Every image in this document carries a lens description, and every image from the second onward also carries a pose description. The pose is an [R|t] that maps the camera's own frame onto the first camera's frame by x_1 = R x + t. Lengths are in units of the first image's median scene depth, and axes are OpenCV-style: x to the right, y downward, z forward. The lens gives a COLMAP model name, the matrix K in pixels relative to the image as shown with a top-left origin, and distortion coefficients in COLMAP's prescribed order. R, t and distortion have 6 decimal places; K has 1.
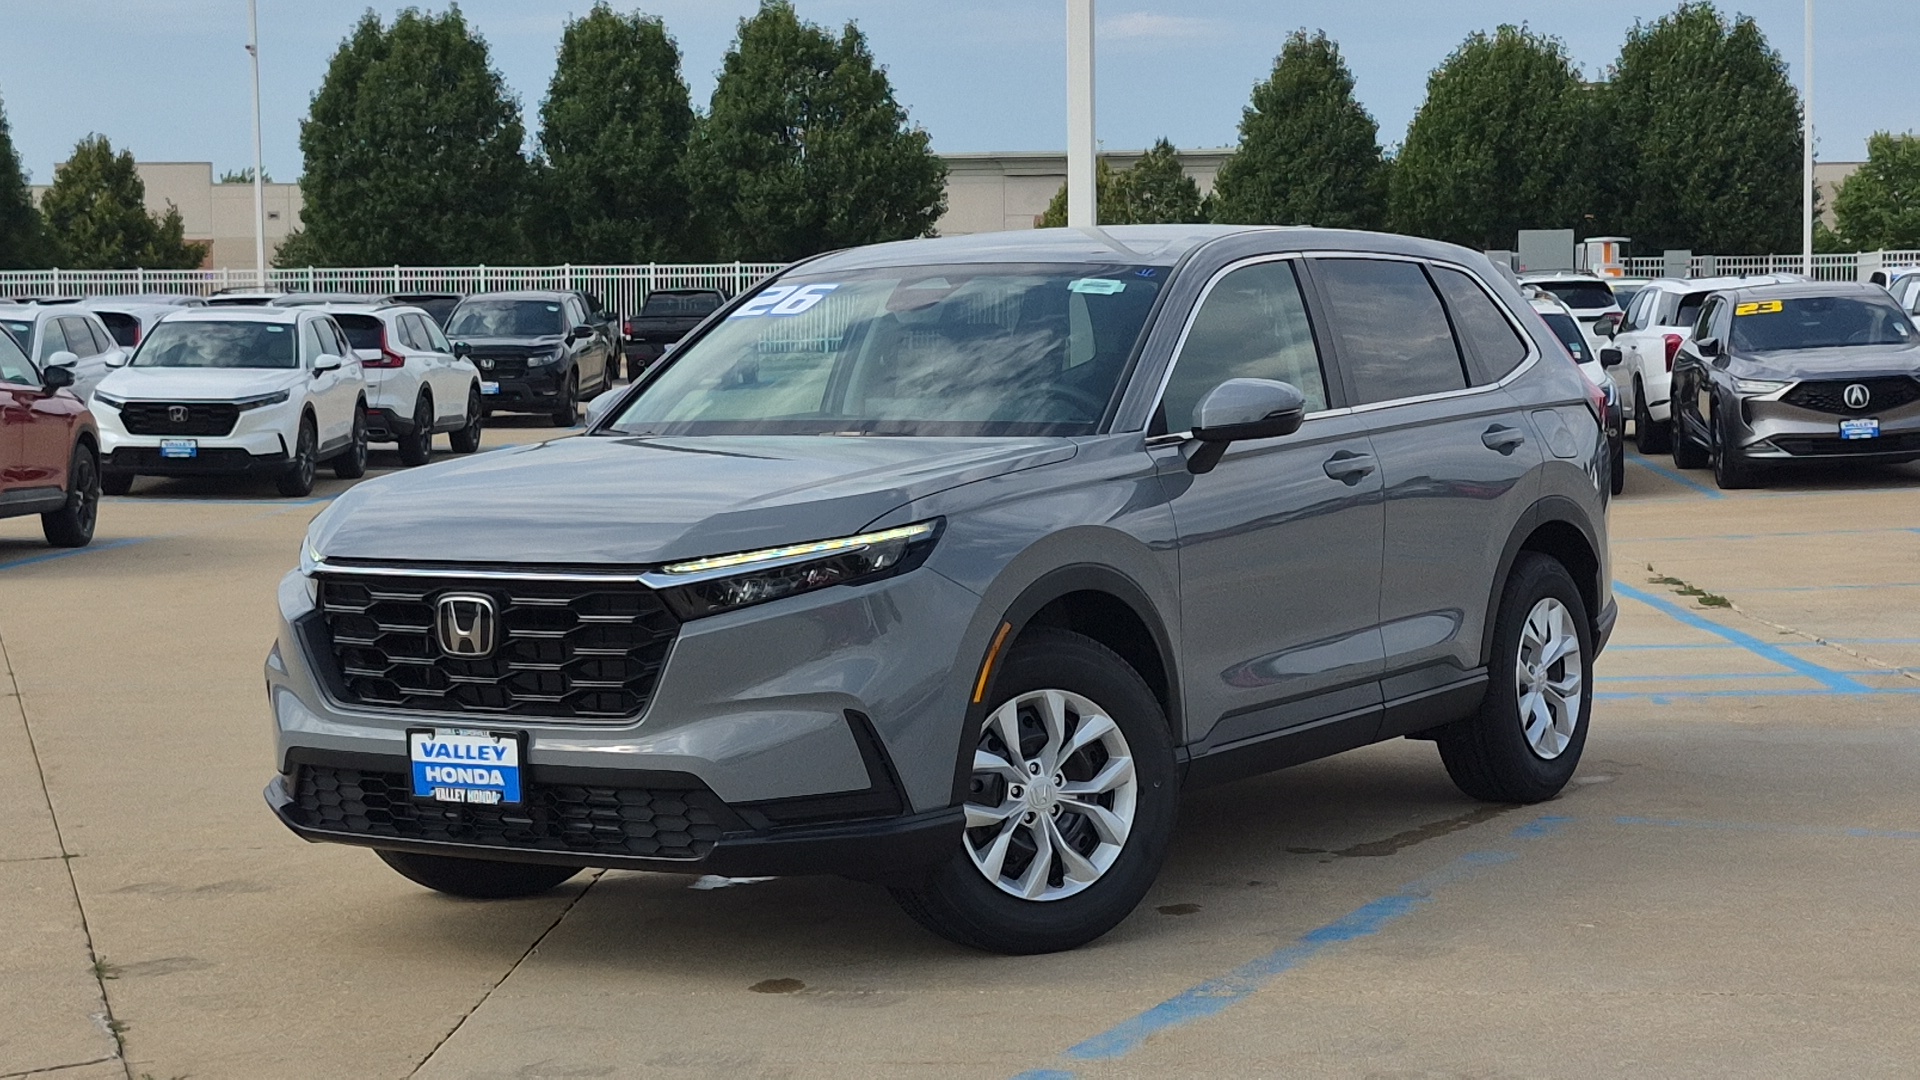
lens RADIAL K [[3329.3, 0, 960.0], [0, 3329.3, 540.0], [0, 0, 1]] dist [0.131138, -0.121304]
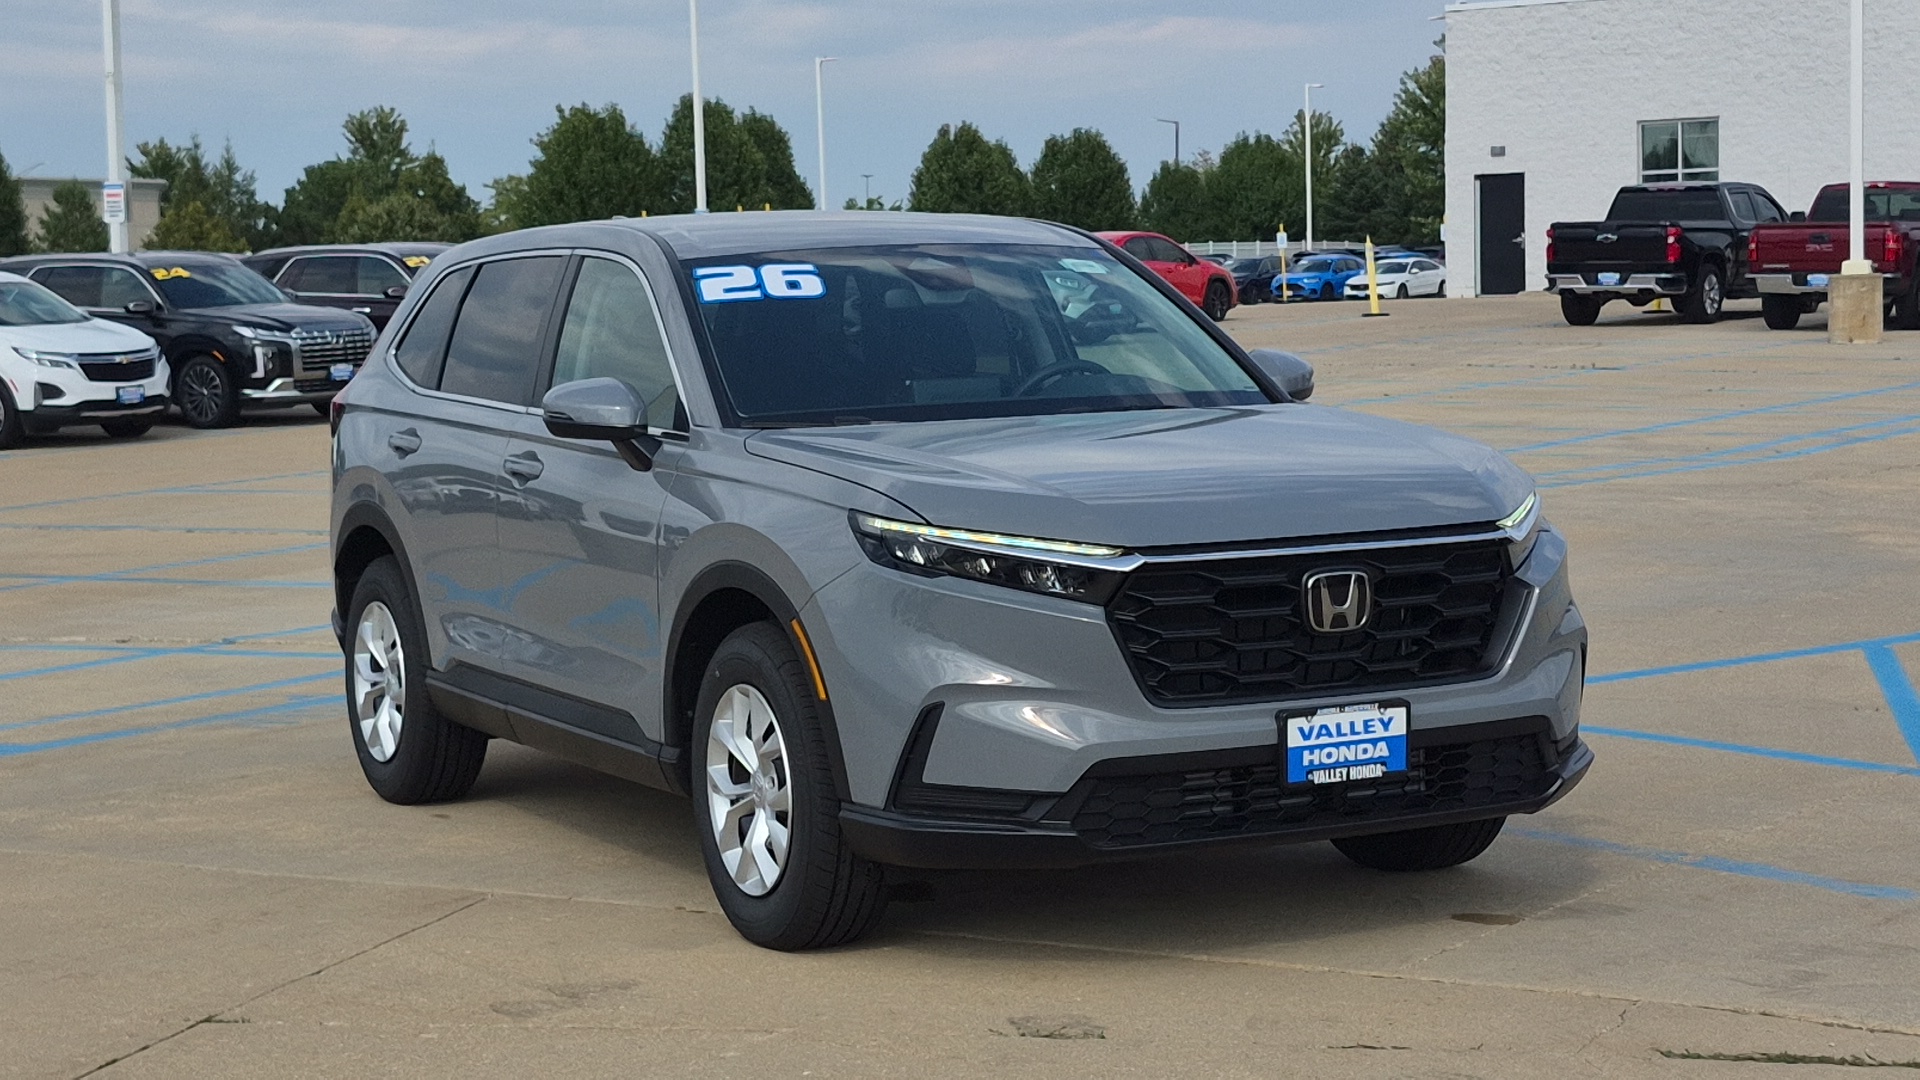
lens RADIAL K [[3329.3, 0, 960.0], [0, 3329.3, 540.0], [0, 0, 1]] dist [0.131138, -0.121304]
pose [[0.520938, -0.062688, 0.851289, -1.014783], [0.072993, 0.996918, 0.028744, -0.027339], [-0.850468, 0.047164, 0.523909, 0.572299]]
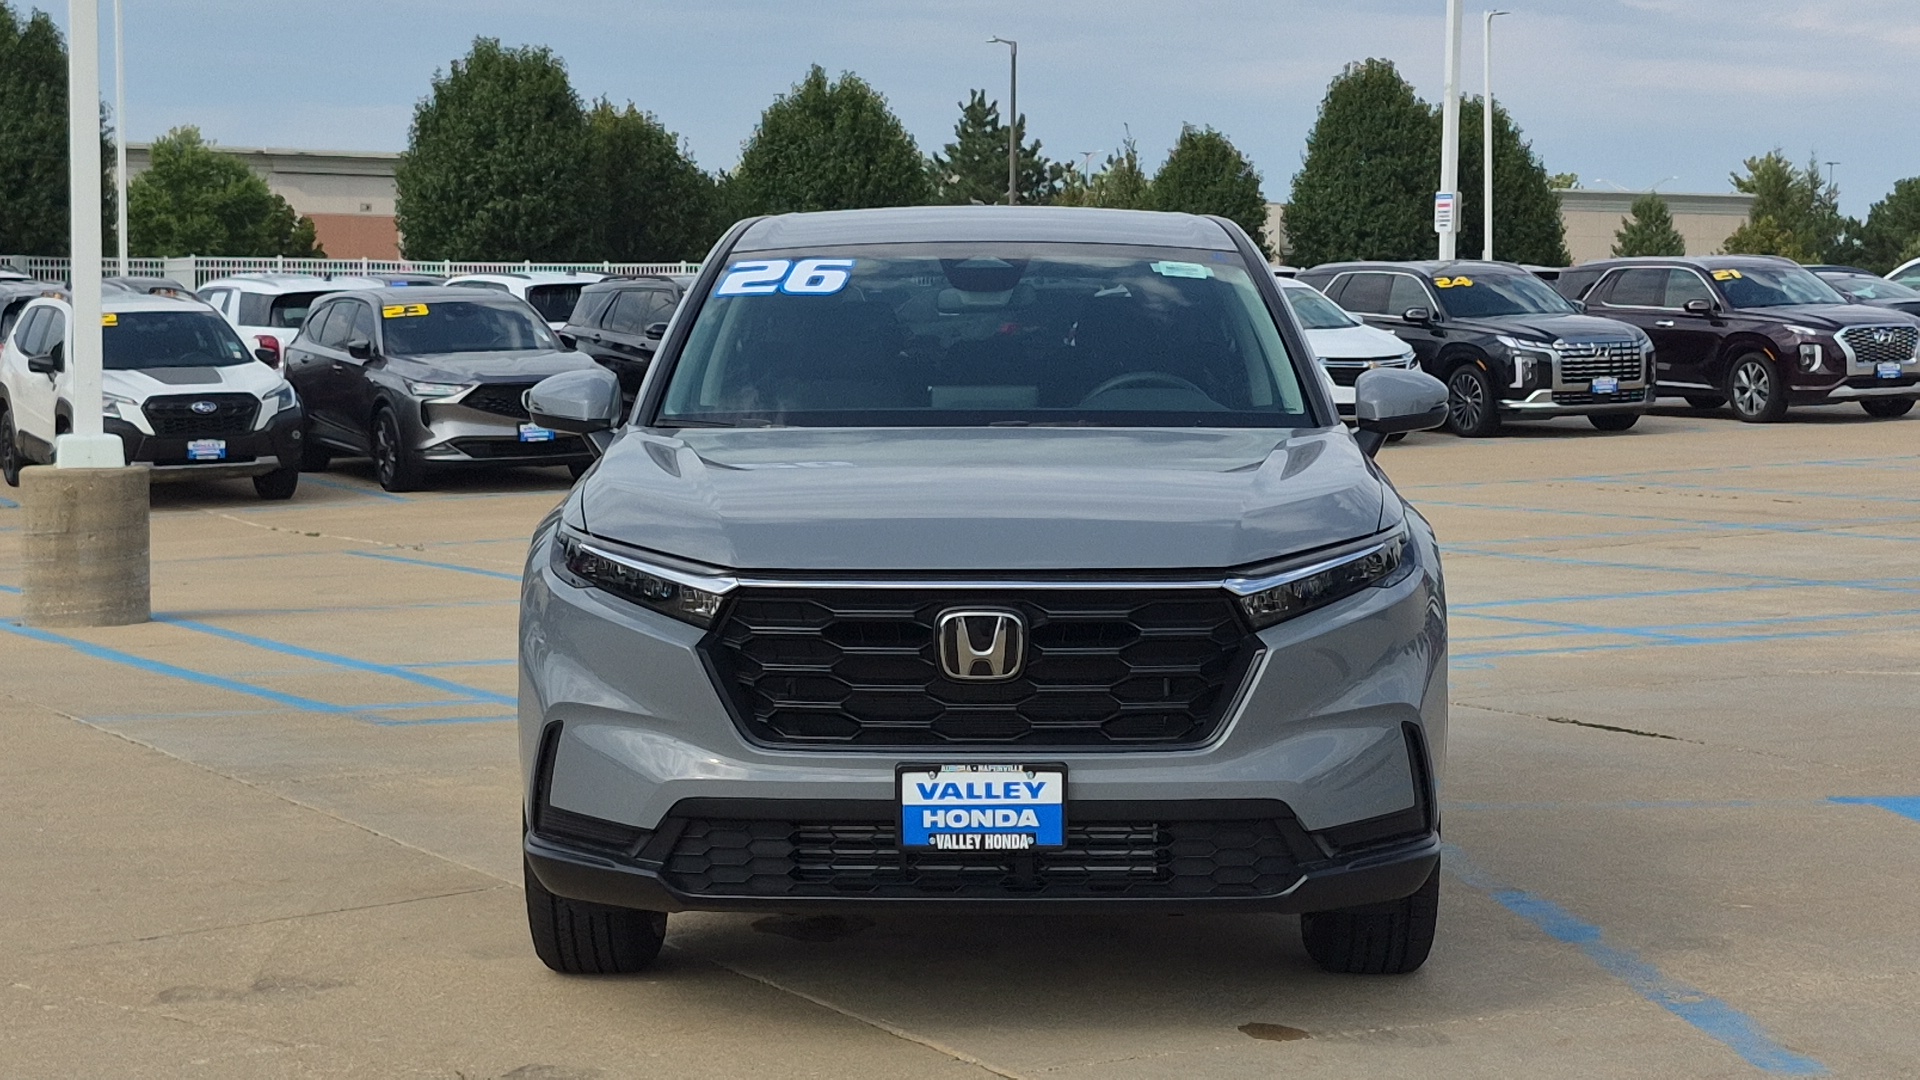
lens RADIAL K [[3329.3, 0, 960.0], [0, 3329.3, 540.0], [0, 0, 1]] dist [0.131138, -0.121304]
pose [[0.853267, -0.015681, 0.521239, -0.588983], [0.016647, 0.999857, 0.002830, -0.003646], [-0.521209, 0.006262, 0.853406, 0.264711]]
